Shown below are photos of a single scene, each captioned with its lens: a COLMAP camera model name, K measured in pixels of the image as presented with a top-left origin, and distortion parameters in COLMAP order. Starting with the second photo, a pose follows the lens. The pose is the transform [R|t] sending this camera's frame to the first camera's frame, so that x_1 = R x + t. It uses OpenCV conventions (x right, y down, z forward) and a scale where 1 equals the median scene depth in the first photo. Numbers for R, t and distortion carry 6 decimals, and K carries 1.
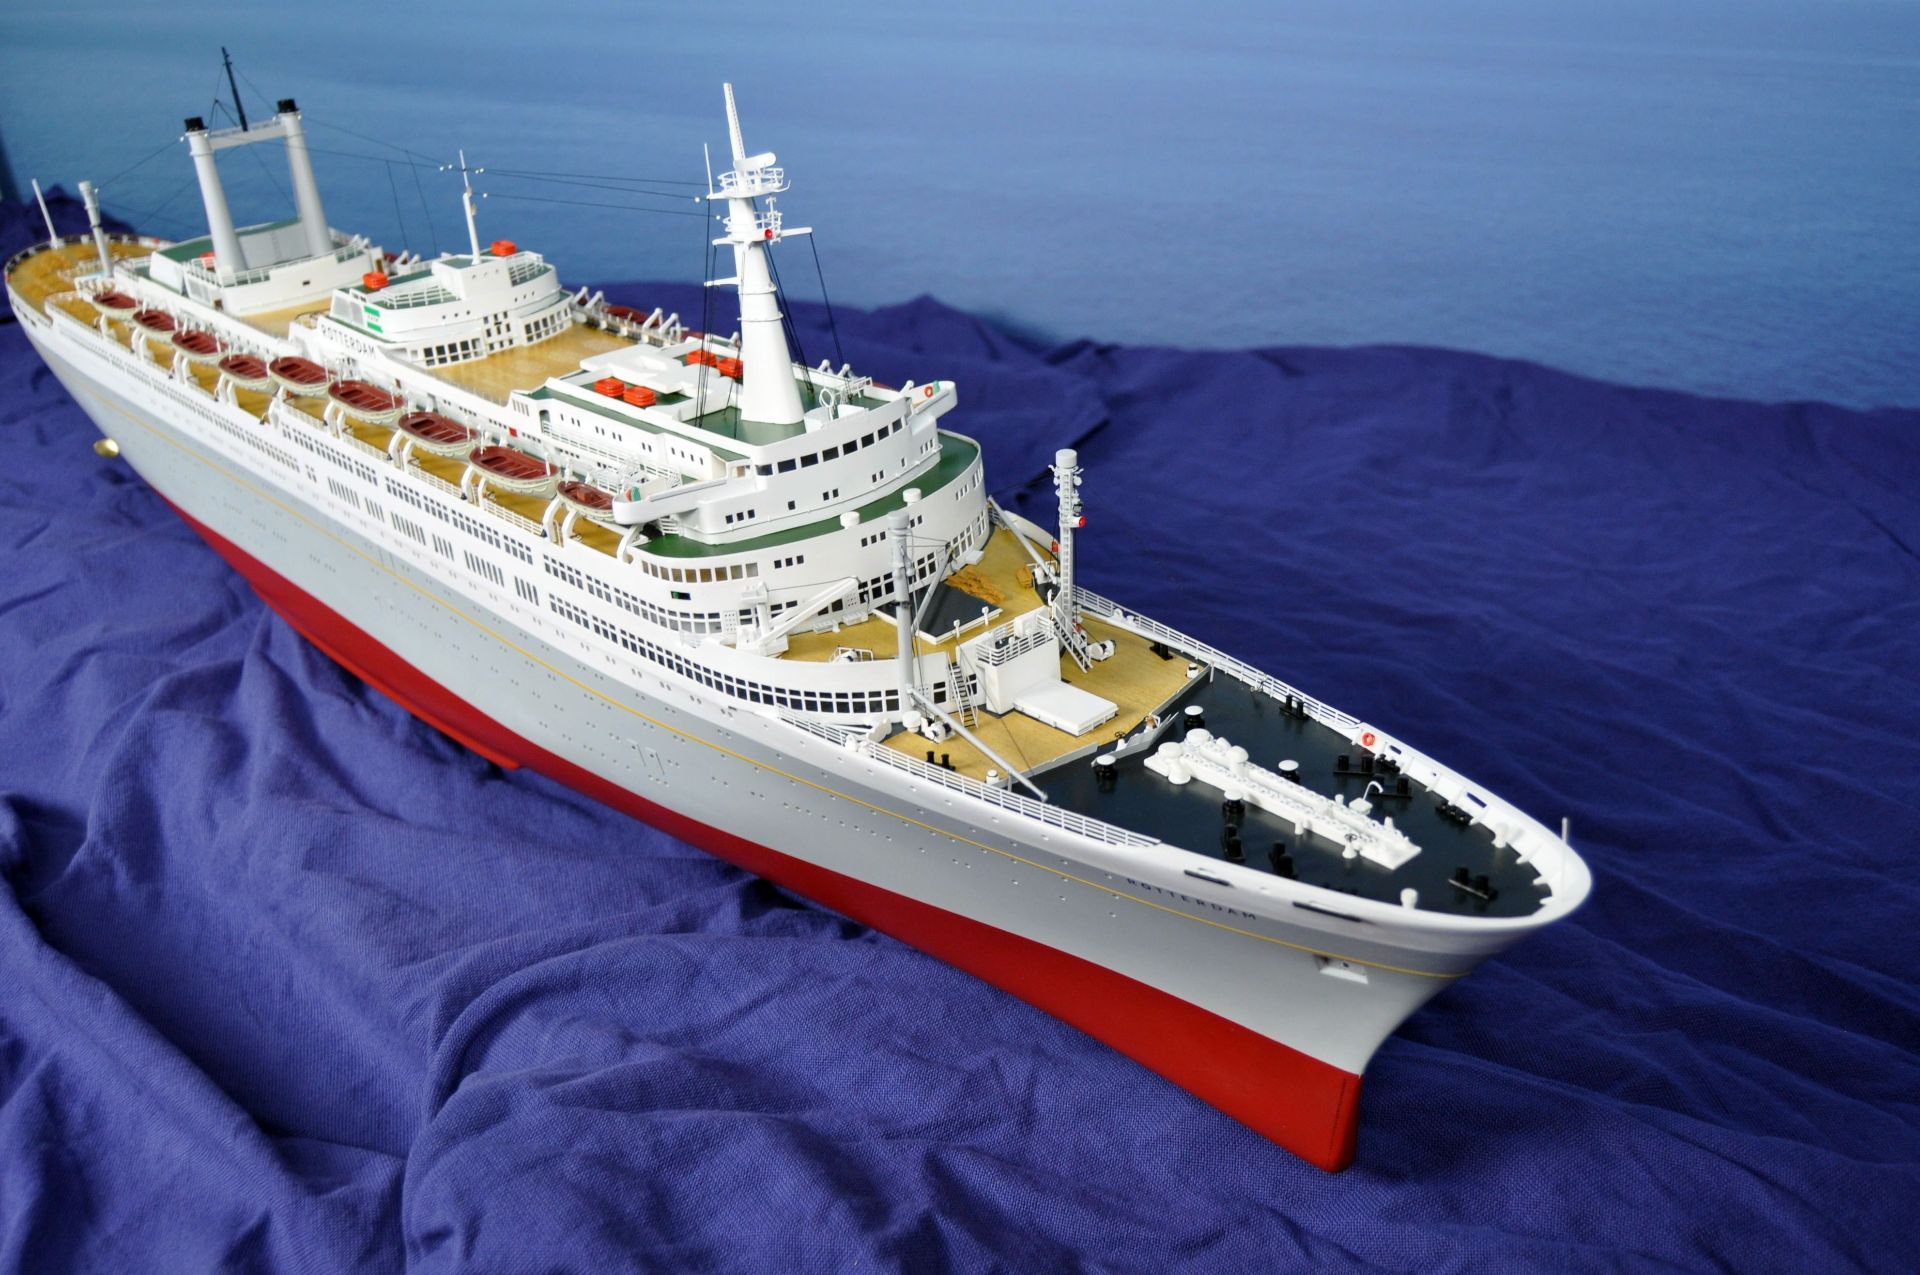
lens RADIAL K [[1755.2, 0, 964.4], [0, 1755.2, 606.0], [0, 0, 1]] dist [-0.051148, -0.000563]
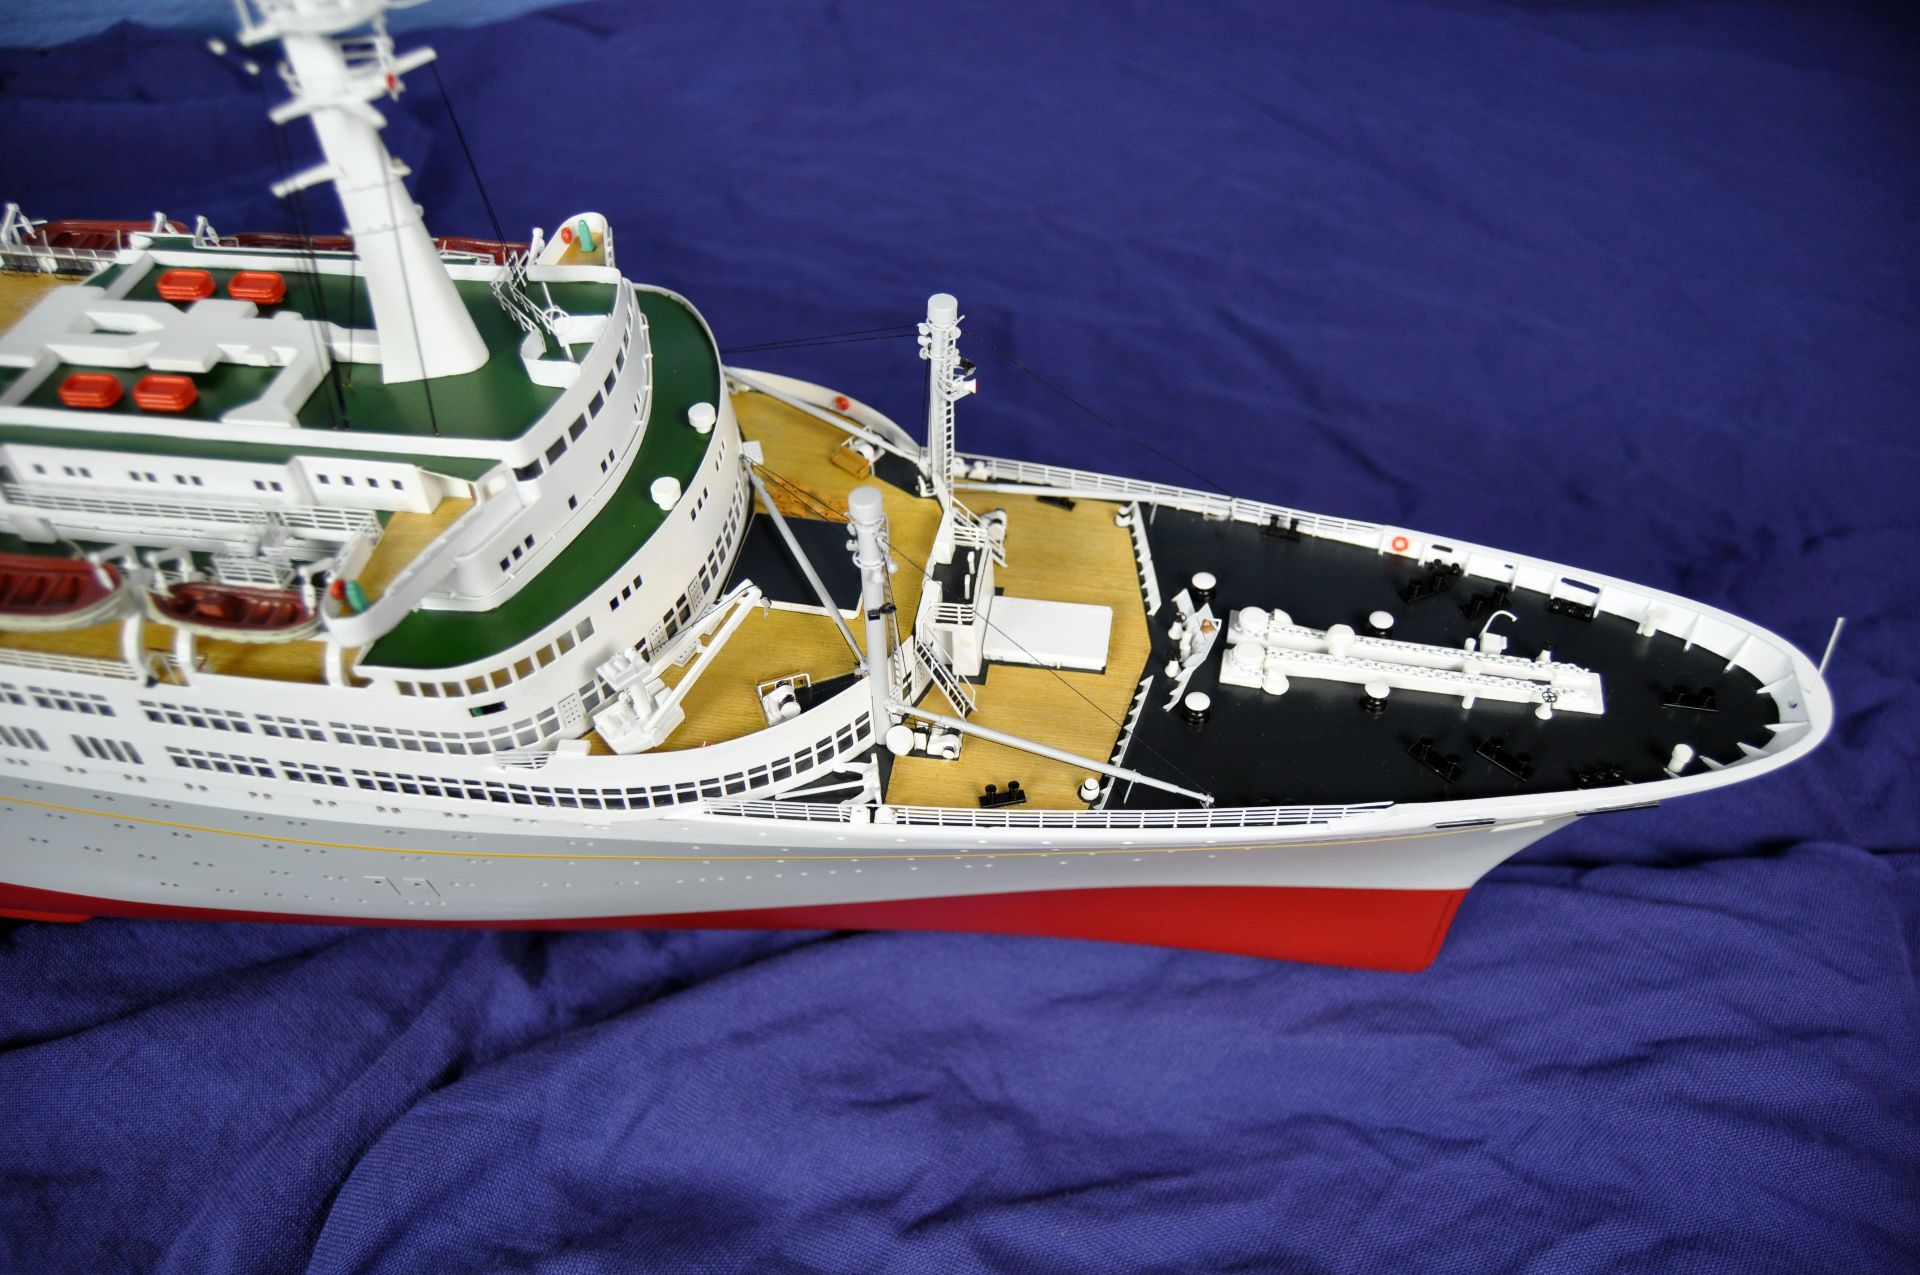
lens RADIAL K [[1488.2, 0, 960.0], [0, 1488.2, 637.5], [0, 0, 1]] dist [-0.084793, 0.005751]
pose [[0.795520, -0.407382, 0.448540, -0.251155], [0.240734, 0.891818, 0.383024, -0.188425], [-0.556053, -0.196725, 0.807530, 0.479822]]
